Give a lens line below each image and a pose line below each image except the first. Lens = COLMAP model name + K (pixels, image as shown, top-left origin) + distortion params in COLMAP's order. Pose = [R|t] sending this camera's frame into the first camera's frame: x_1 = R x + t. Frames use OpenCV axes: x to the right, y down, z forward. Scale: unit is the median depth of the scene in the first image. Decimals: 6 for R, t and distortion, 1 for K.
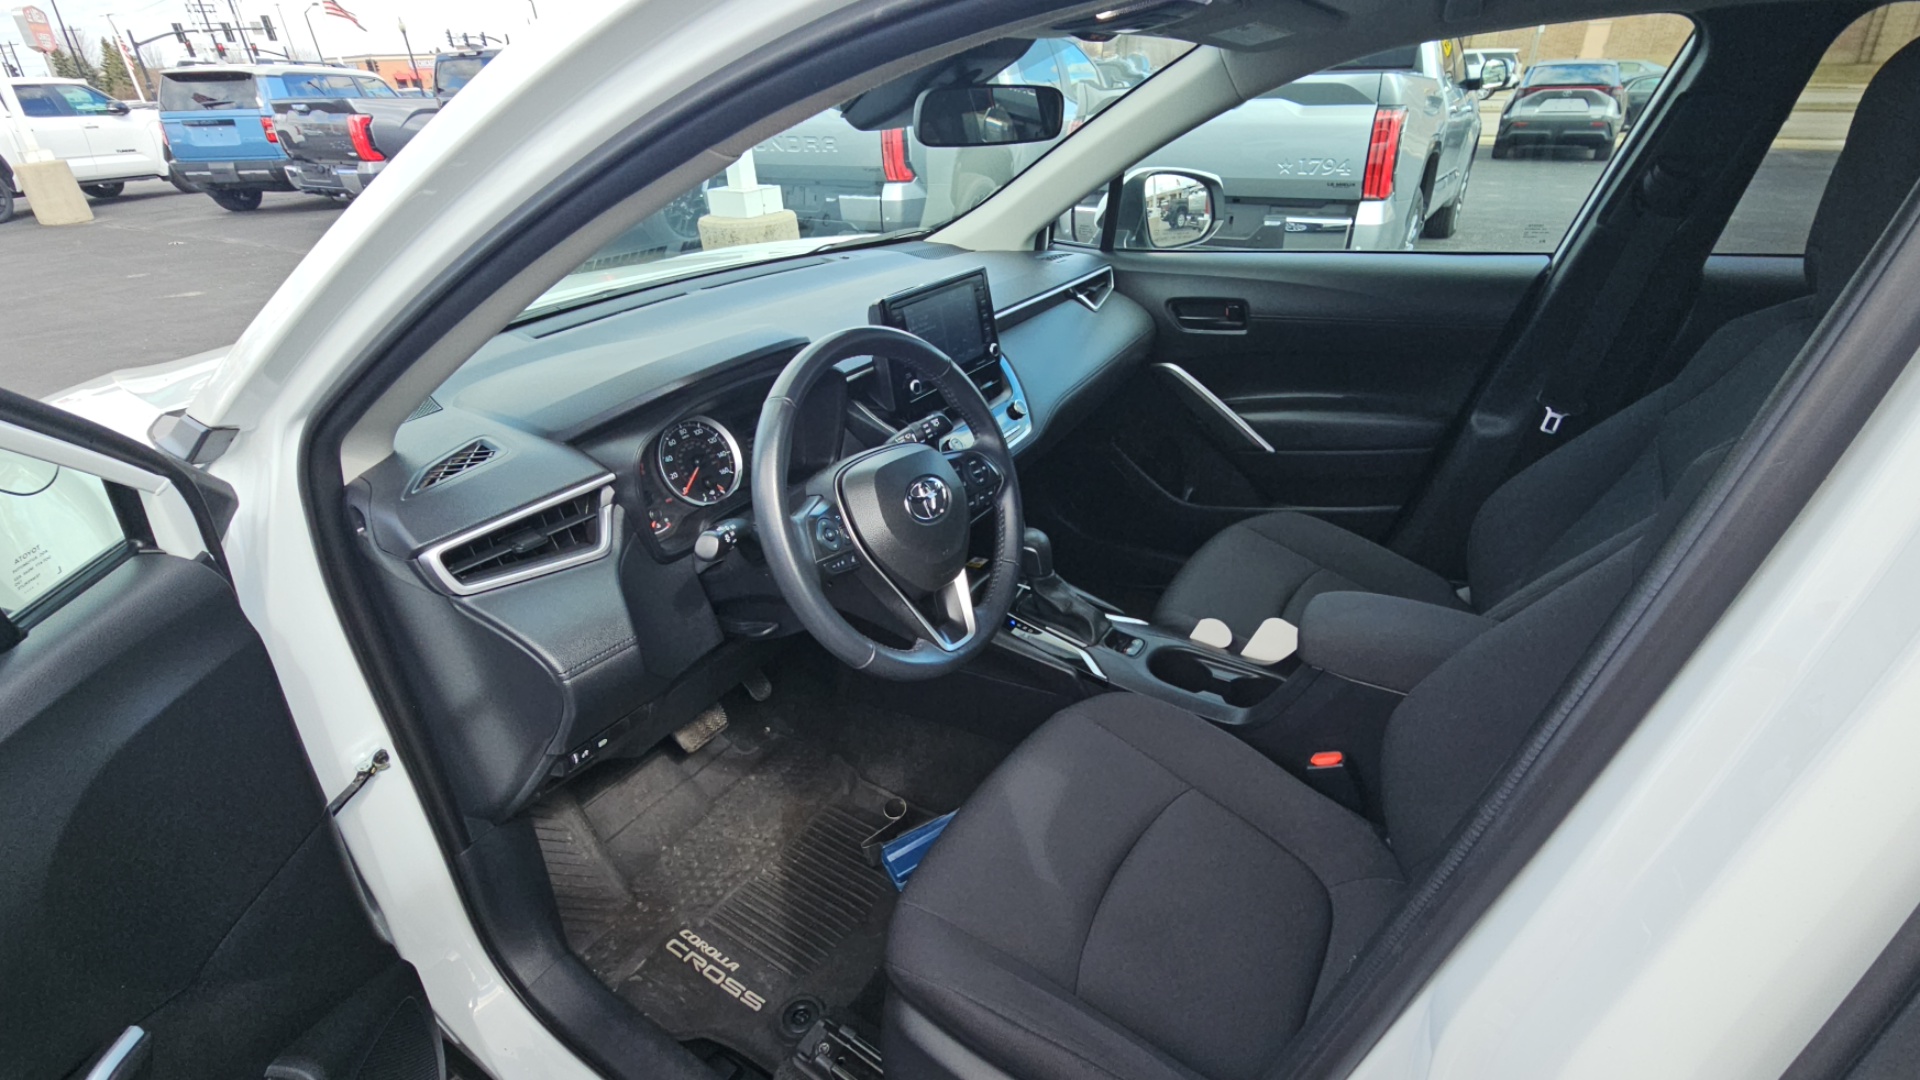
lens RADIAL K [[855.4, 0, 985.4], [0, 855.4, 541.5], [0, 0, 1]] dist [0.009215, -0.007538]
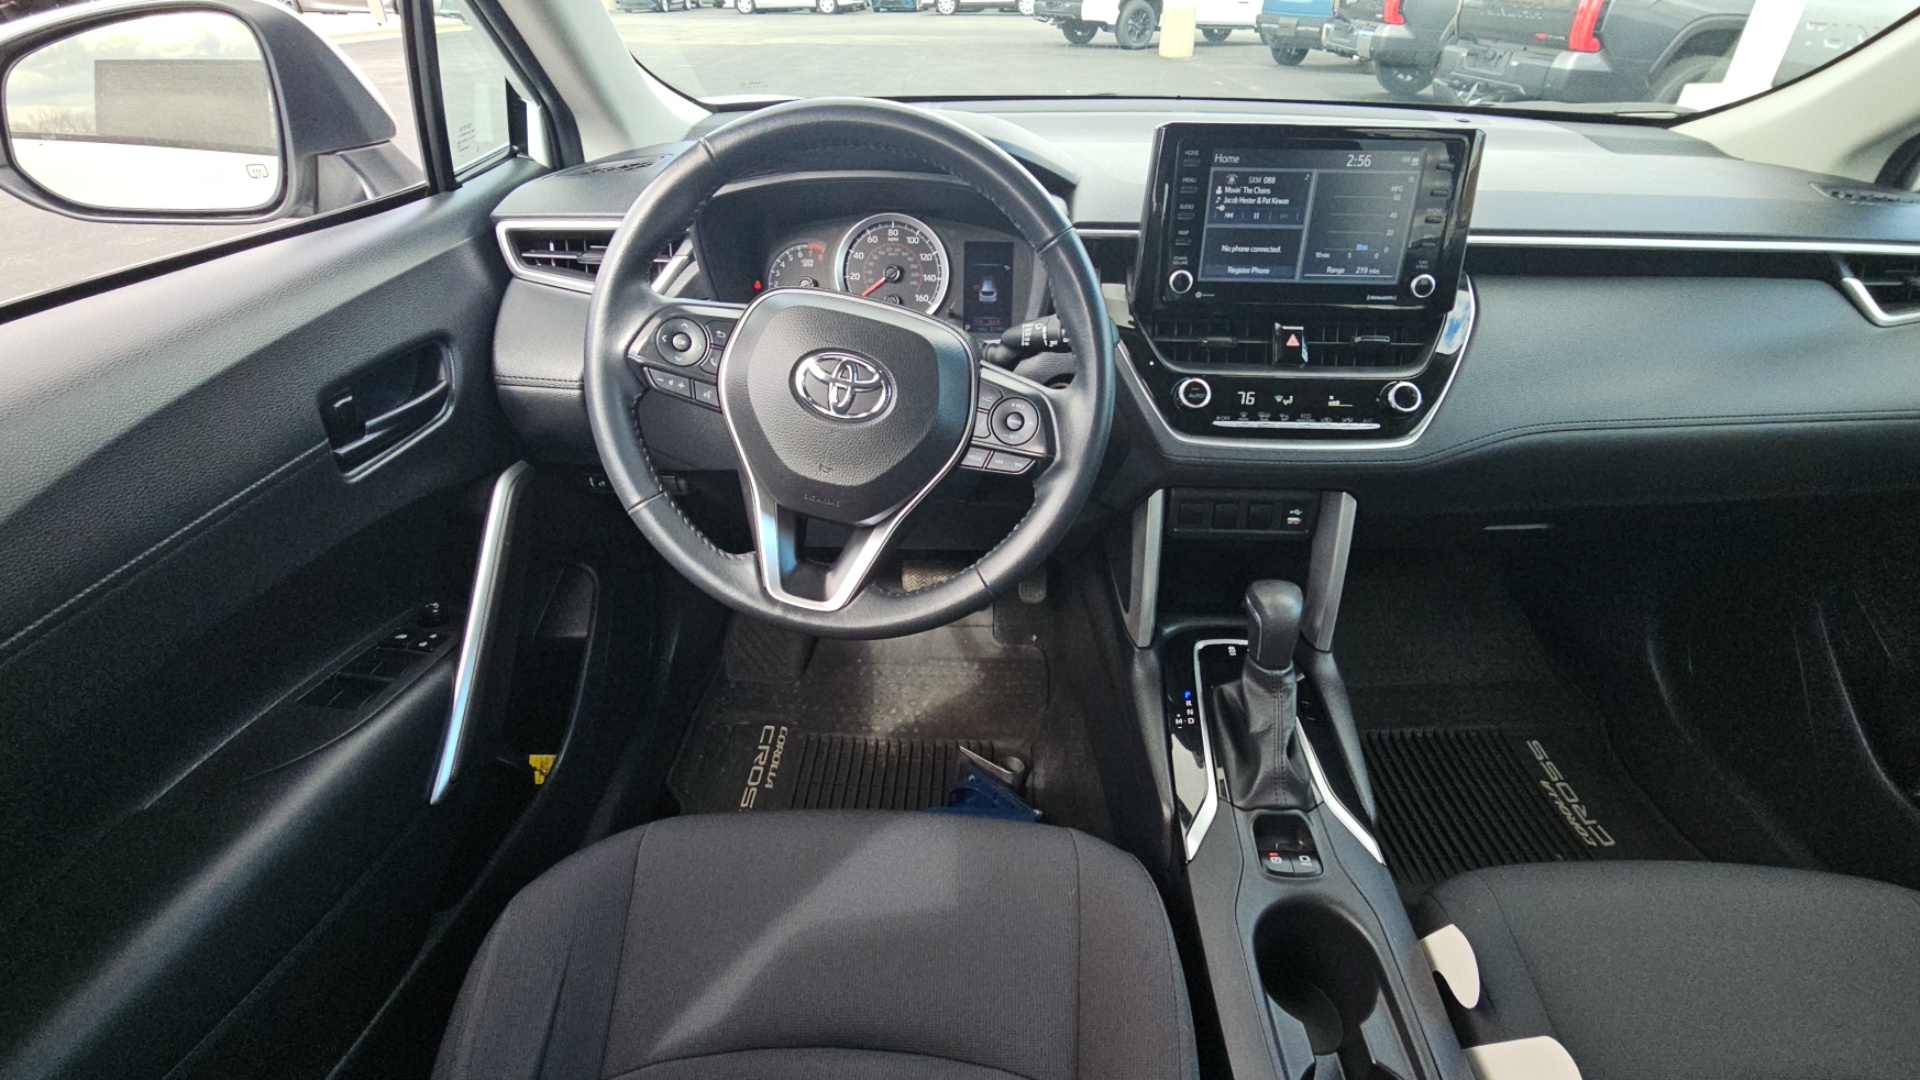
lens RADIAL K [[855.4, 0, 984.4], [0, 855.4, 546.2], [0, 0, 1]] dist [0.009215, -0.007538]
pose [[0.516715, 0.505061, -0.691317, 0.275528], [-0.428526, 0.851610, 0.301871, -0.103299], [0.741196, 0.140266, 0.656471, 0.367961]]
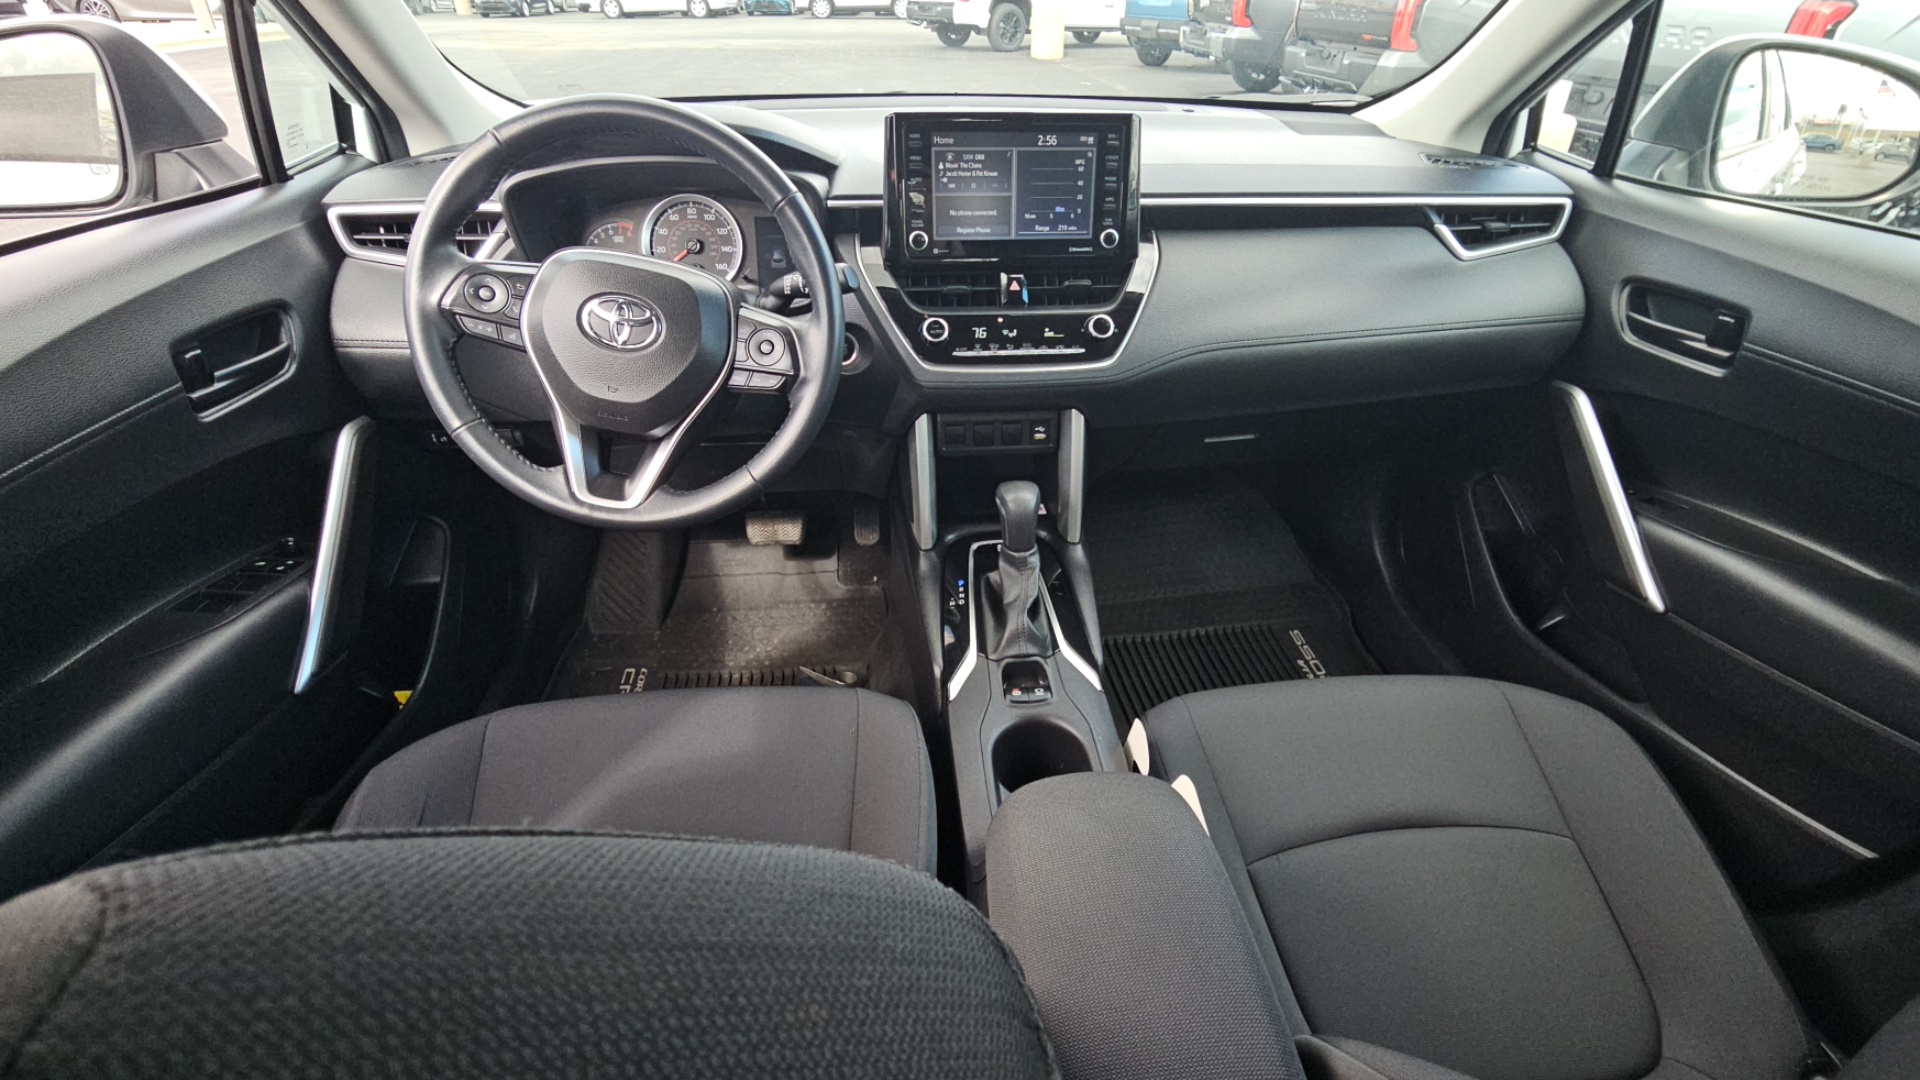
lens RADIAL K [[855.4, 0, 983.7], [0, 855.4, 546.3], [0, 0, 1]] dist [0.009215, -0.007538]
pose [[0.614178, 0.466727, -0.636359, 0.424888], [-0.400244, 0.879185, 0.258531, -0.116421], [0.680140, 0.095915, 0.726780, 0.362552]]
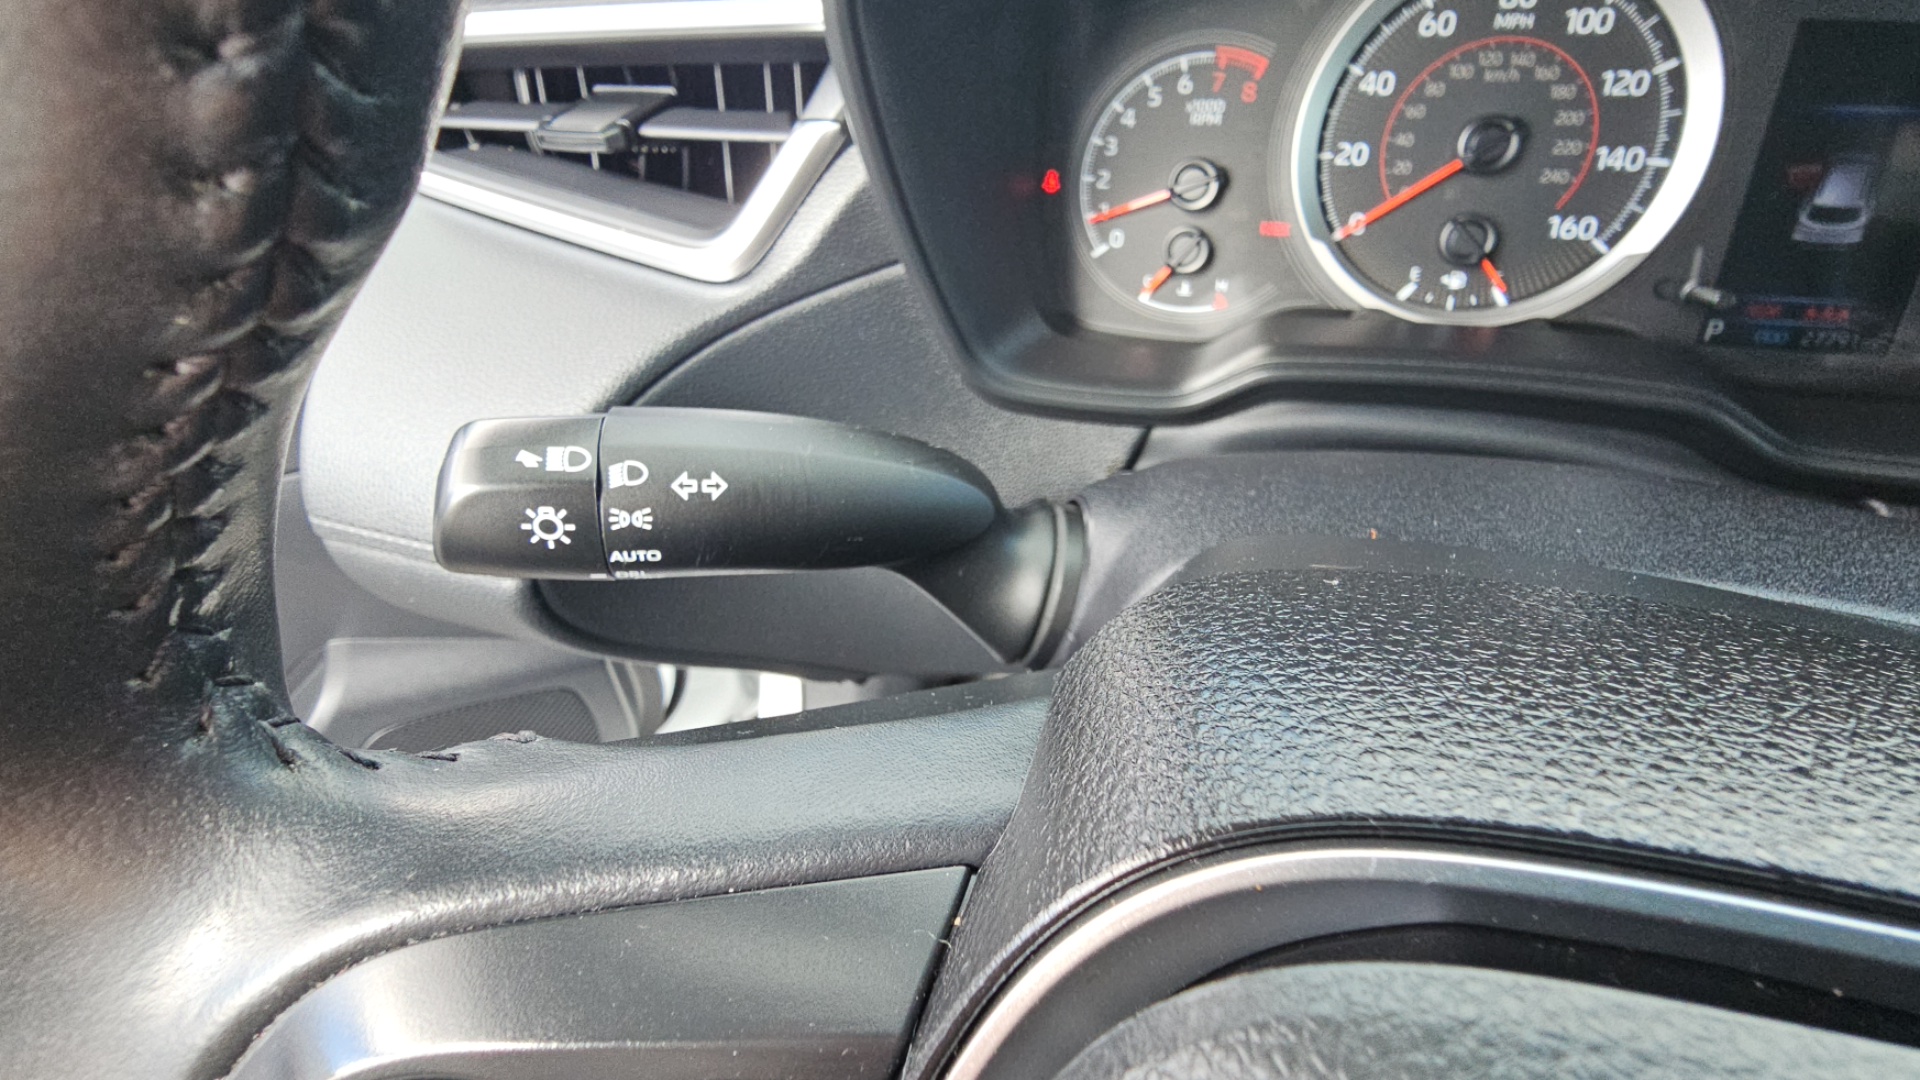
lens RADIAL K [[855.4, 0, 975.2], [0, 855.4, 545.0], [0, 0, 1]] dist [0.009215, -0.007538]
pose [[0.272436, 0.682473, -0.678240, -0.080772], [-0.374574, 0.724522, 0.578586, -0.064208], [0.886269, 0.096424, 0.453023, 0.502008]]
